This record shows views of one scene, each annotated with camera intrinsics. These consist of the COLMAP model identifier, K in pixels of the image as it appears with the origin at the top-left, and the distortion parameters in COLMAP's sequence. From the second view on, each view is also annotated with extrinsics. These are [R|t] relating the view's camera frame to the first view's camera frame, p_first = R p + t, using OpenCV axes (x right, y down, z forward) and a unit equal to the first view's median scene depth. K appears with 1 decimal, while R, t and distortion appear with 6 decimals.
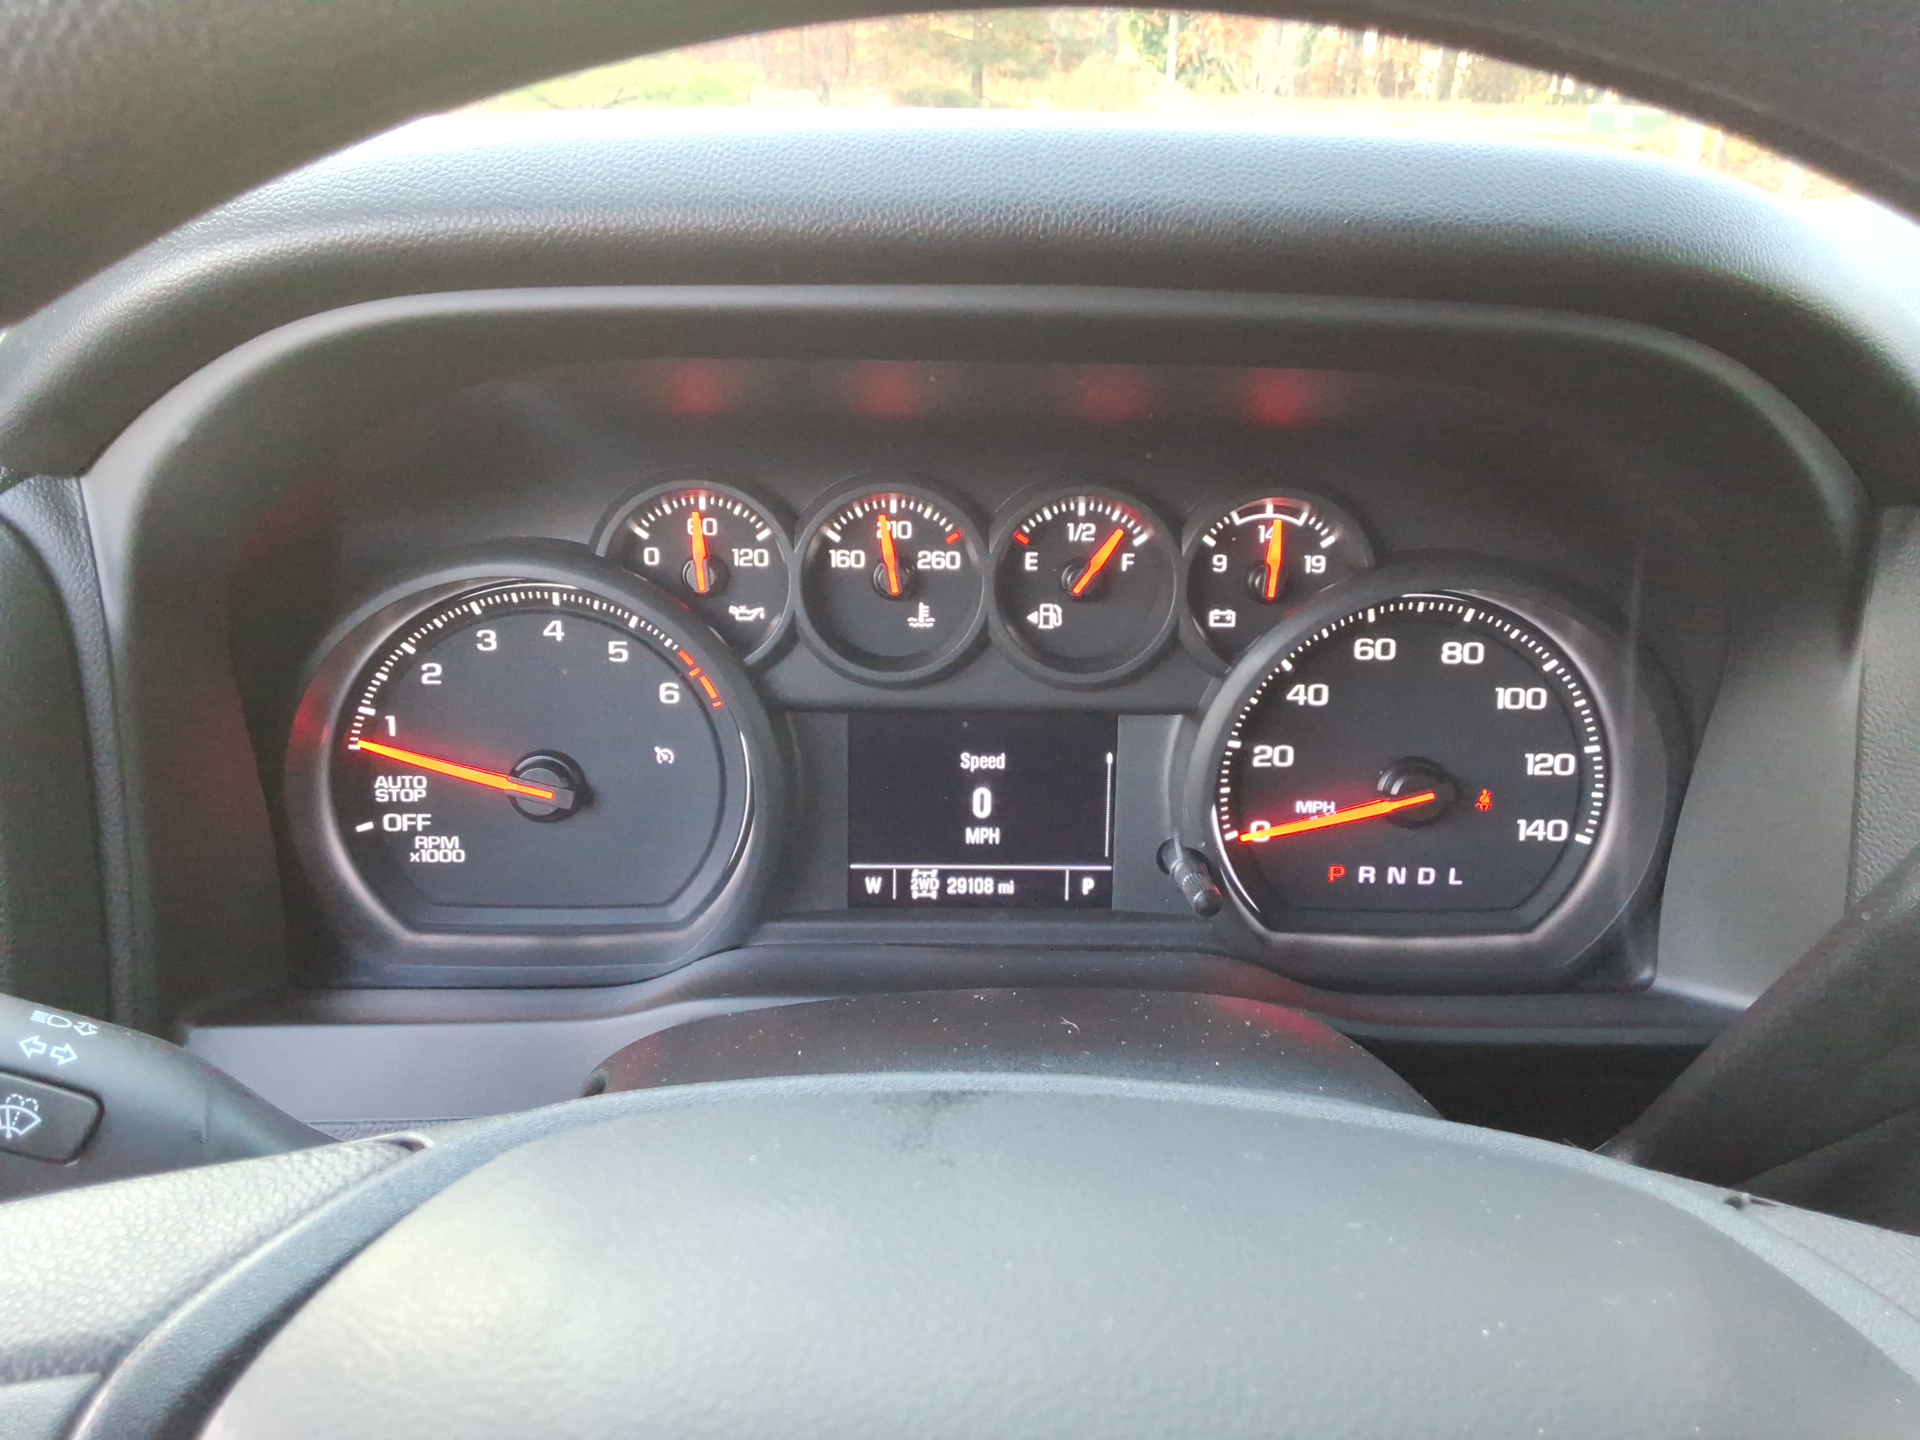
lens RADIAL K [[1550.2, 0, 968.5], [0, 1550.2, 700.5], [0, 0, 1]] dist [0.115444, -0.174352]
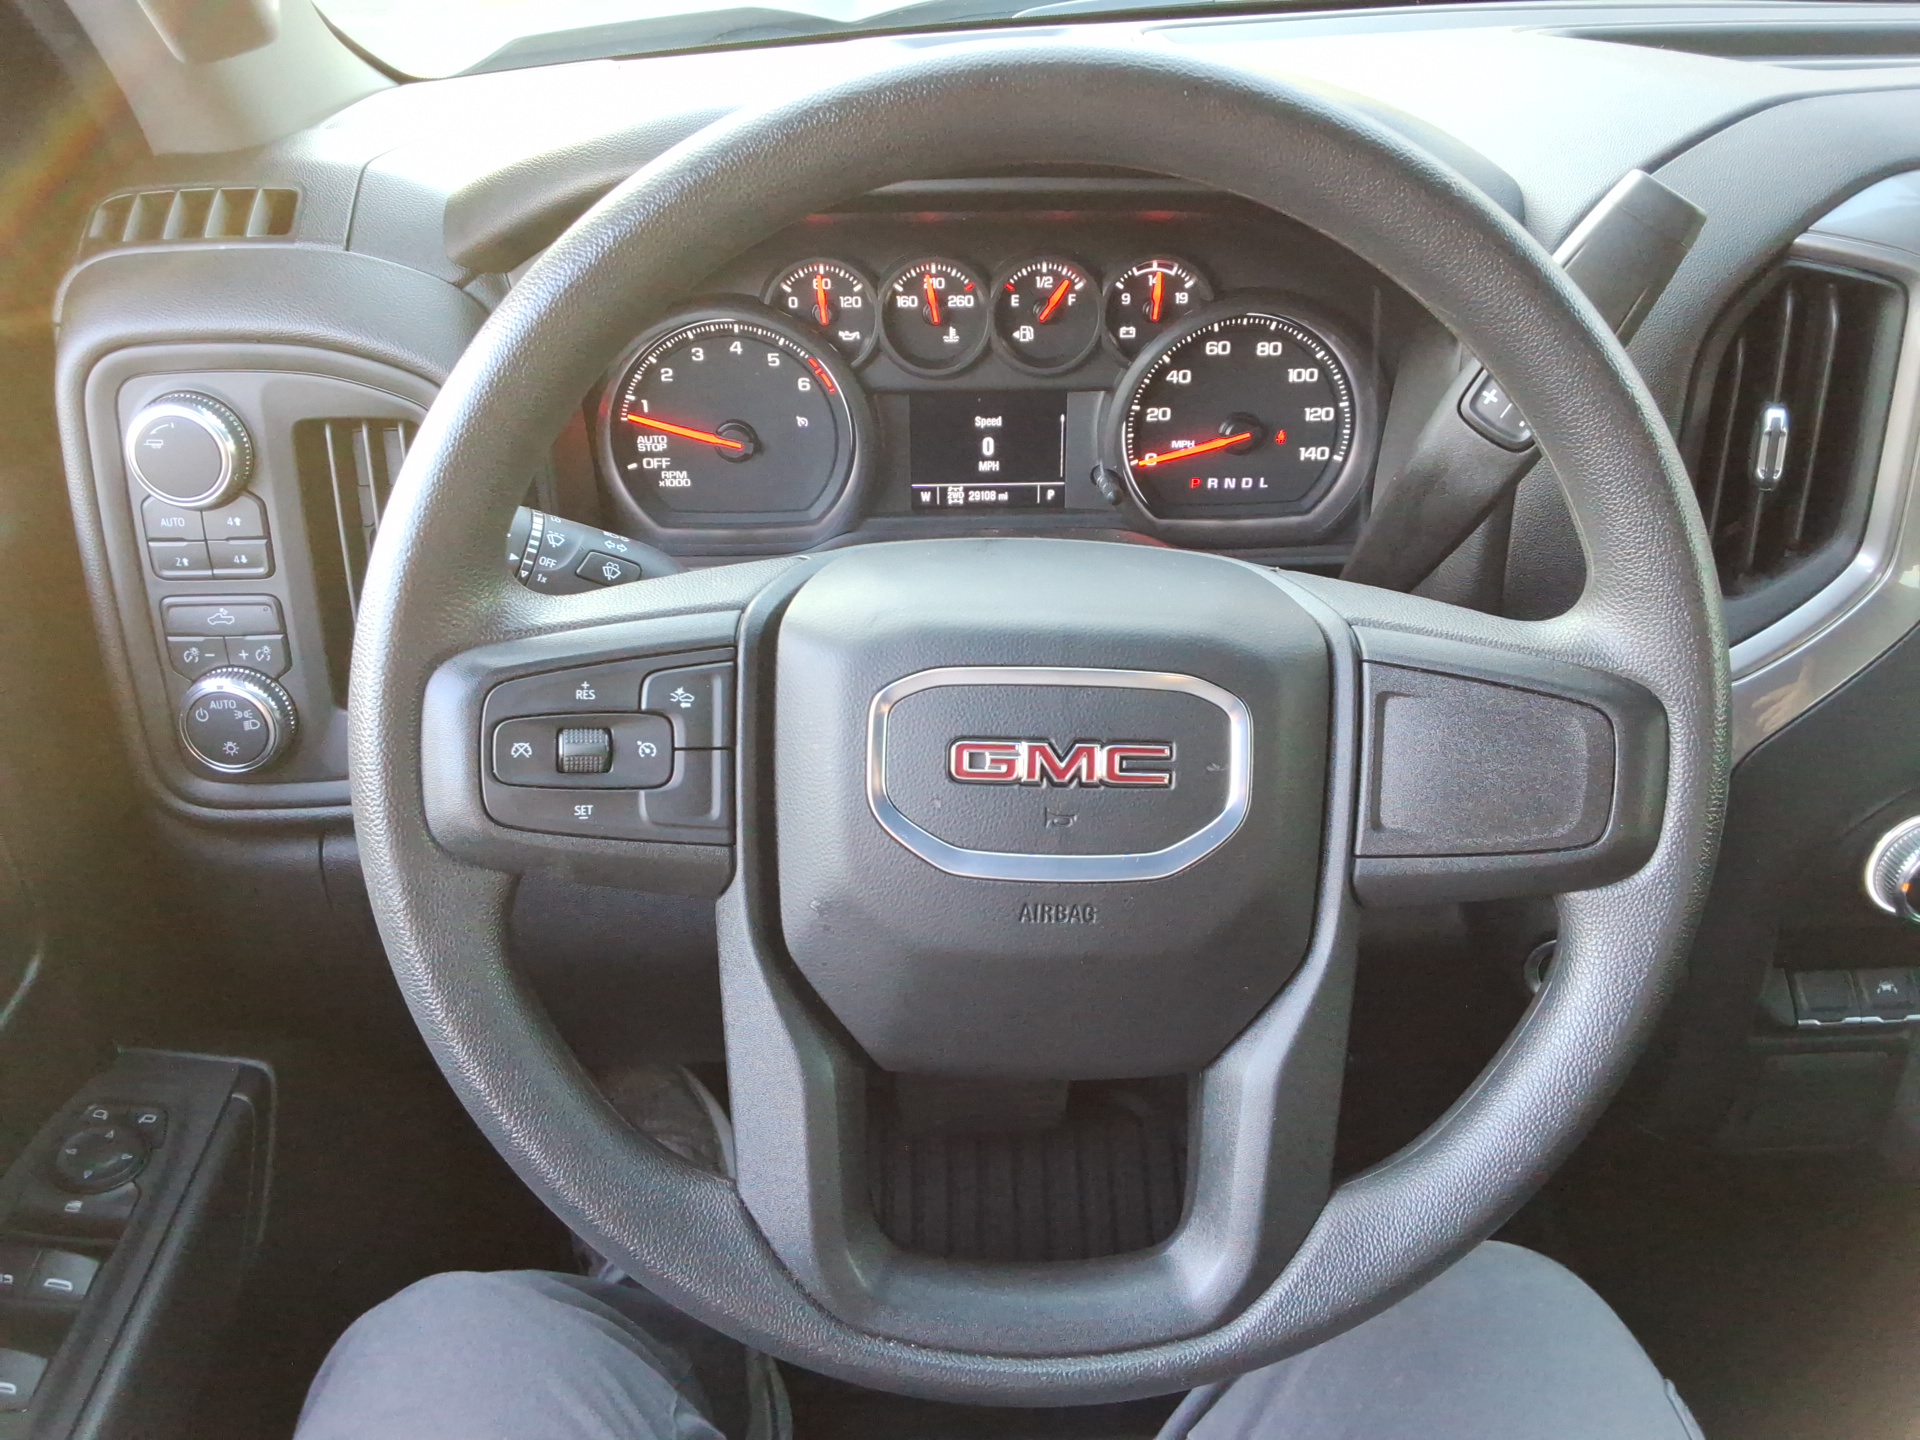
lens RADIAL K [[1550.2, 0, 974.6], [0, 1550.2, 700.2], [0, 0, 1]] dist [0.115444, -0.174352]
pose [[0.999619, -0.024413, 0.012863, -0.035302], [0.021218, 0.978034, 0.207364, -0.016234], [-0.017643, -0.207012, 0.978179, -0.735627]]
